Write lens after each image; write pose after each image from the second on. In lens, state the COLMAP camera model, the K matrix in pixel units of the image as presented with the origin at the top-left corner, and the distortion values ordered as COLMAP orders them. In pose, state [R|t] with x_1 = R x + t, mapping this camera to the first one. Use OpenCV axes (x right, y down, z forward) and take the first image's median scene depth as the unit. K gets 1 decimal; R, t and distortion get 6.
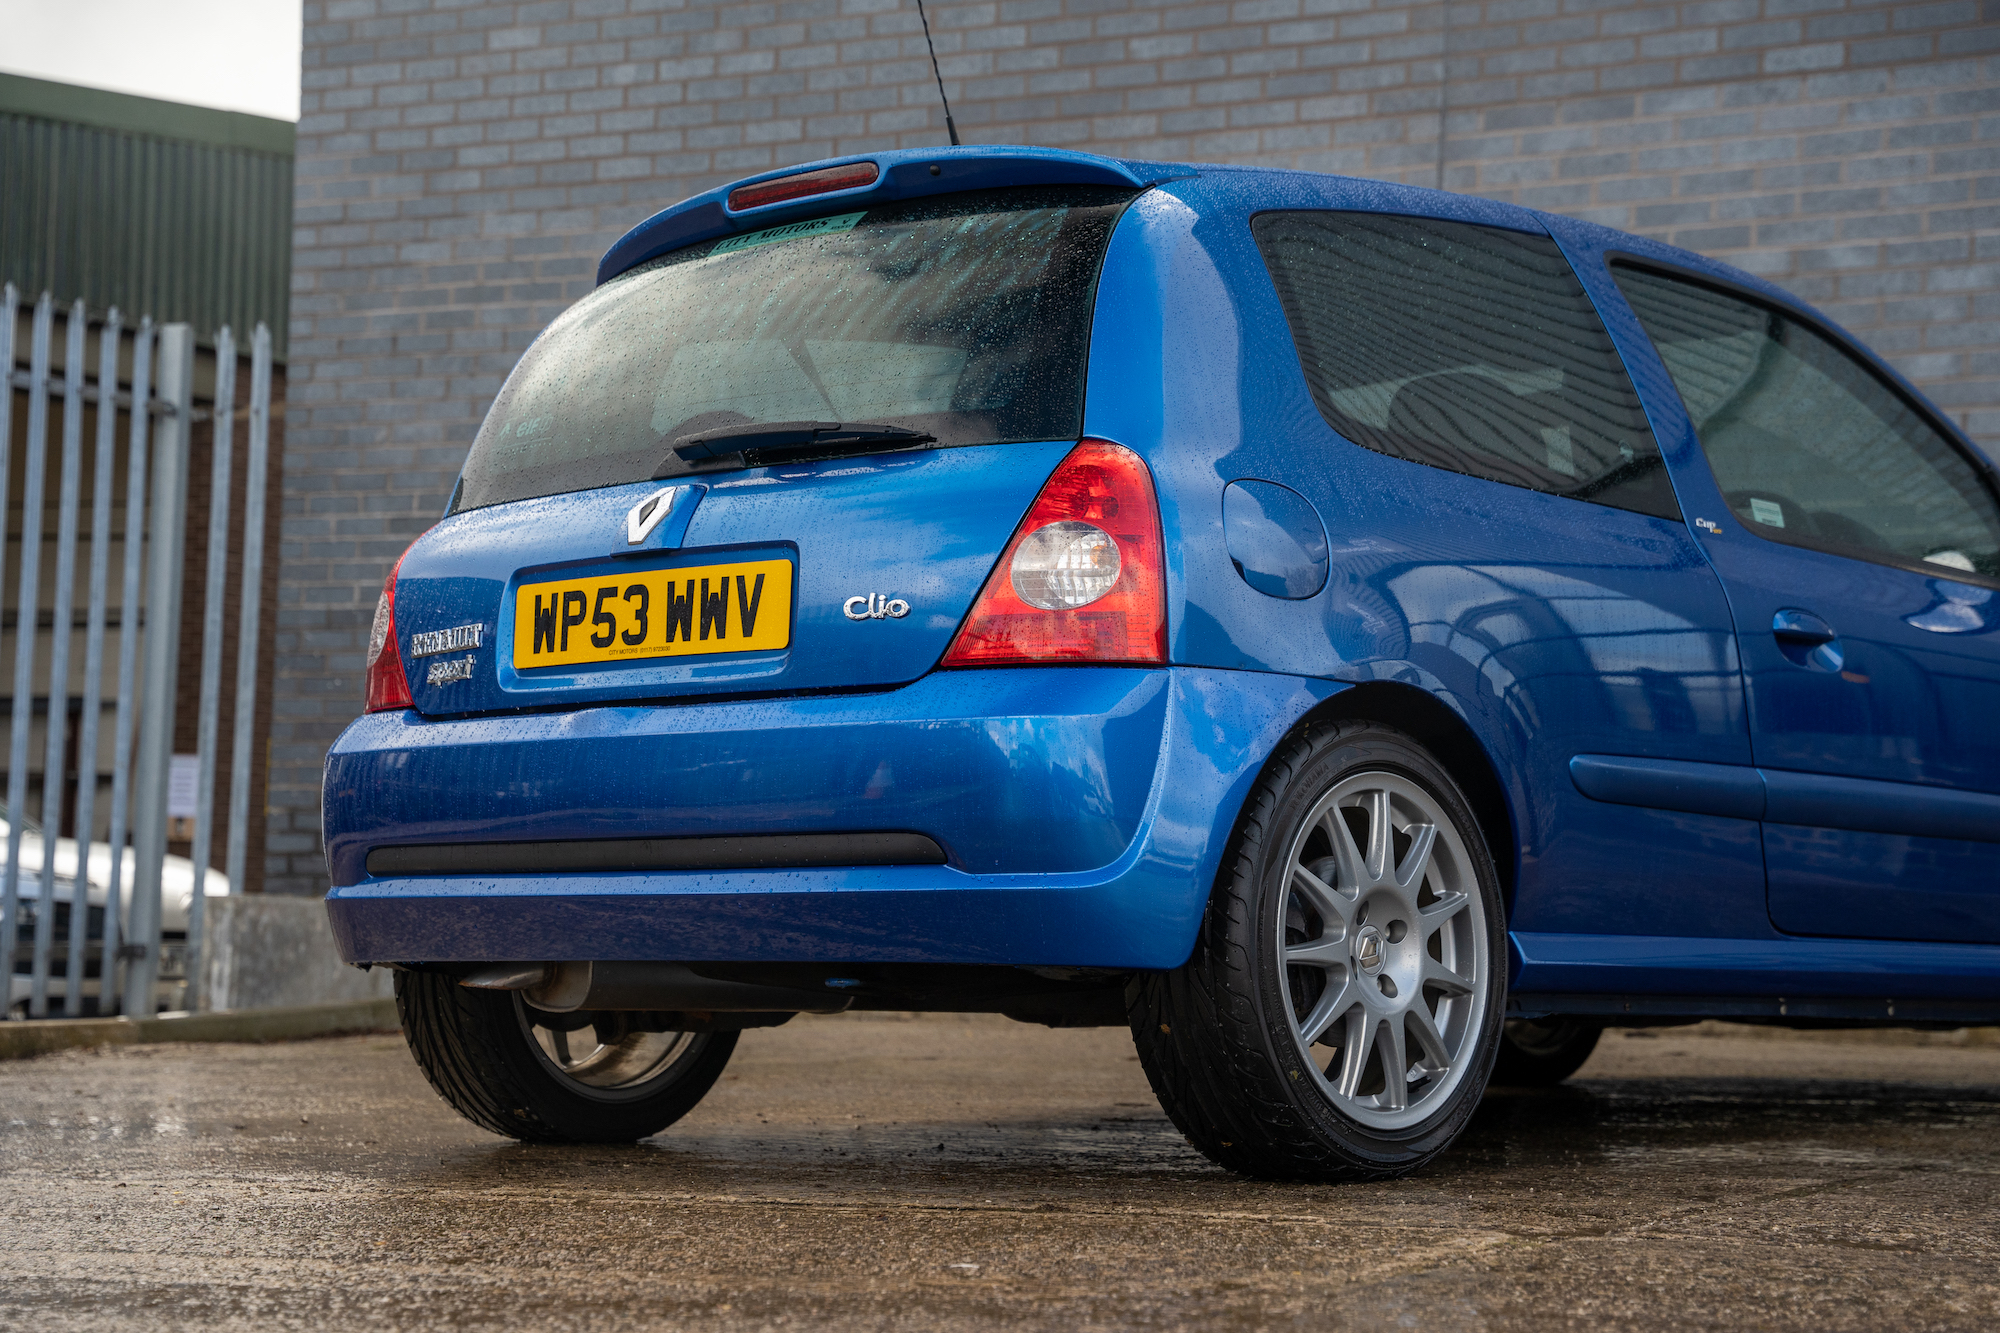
lens RADIAL K [[3502.9, 0, 996.6], [0, 3502.9, 699.5], [0, 0, 1]] dist [0.210057, 0.349803]
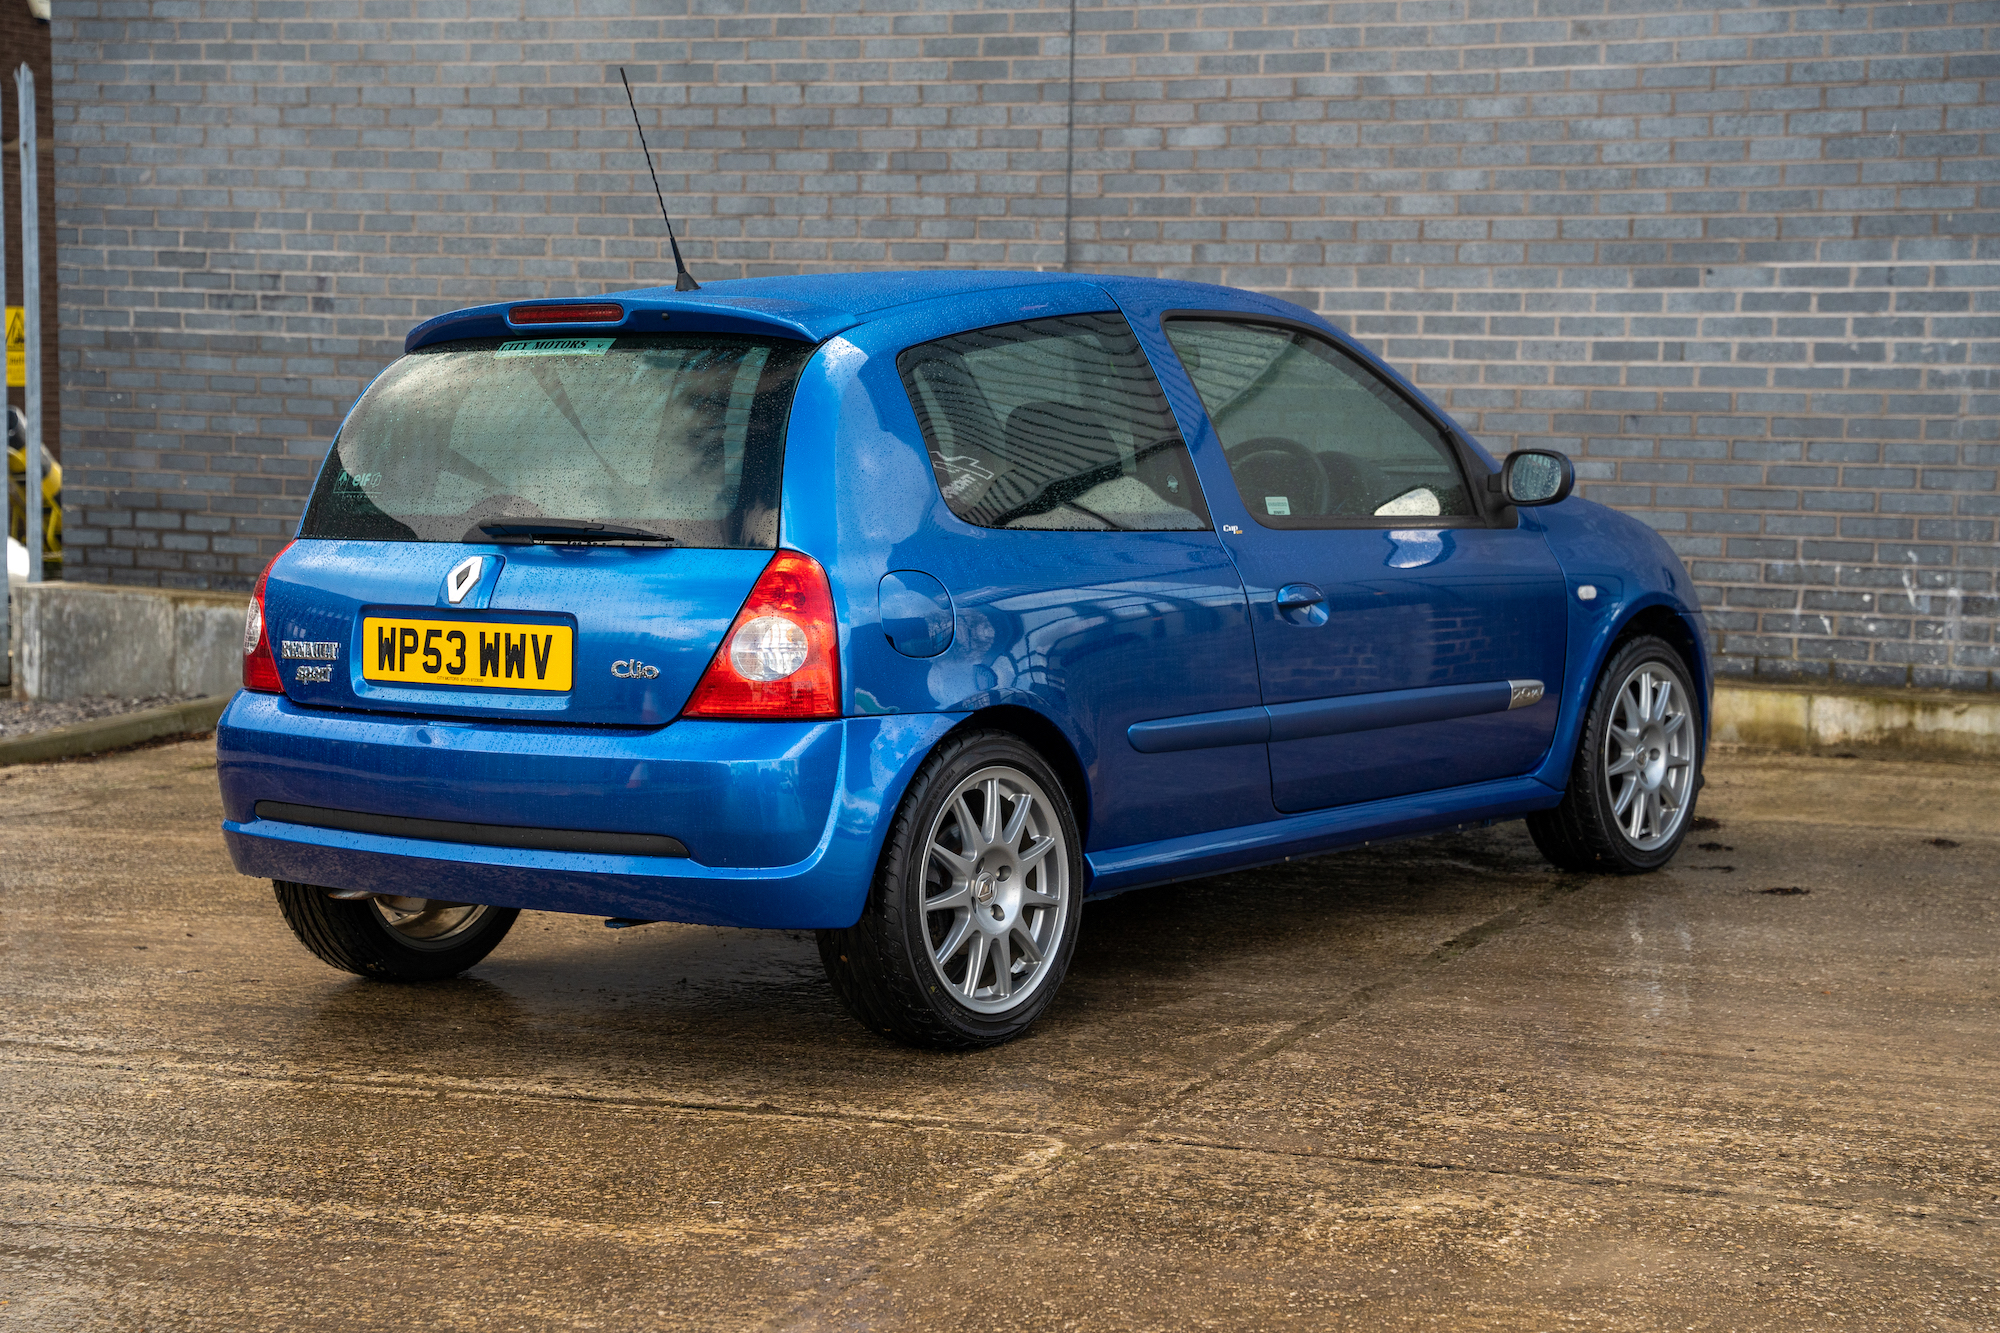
lens RADIAL K [[3362.7, 0, 1003.5], [0, 3362.7, 696.7], [0, 0, 1]] dist [0.188973, 0.477917]
pose [[0.995818, -0.022306, 0.088599, -0.006525], [0.008011, 0.987321, 0.158534, -0.214285], [-0.091012, -0.157161, 0.983370, -0.327836]]
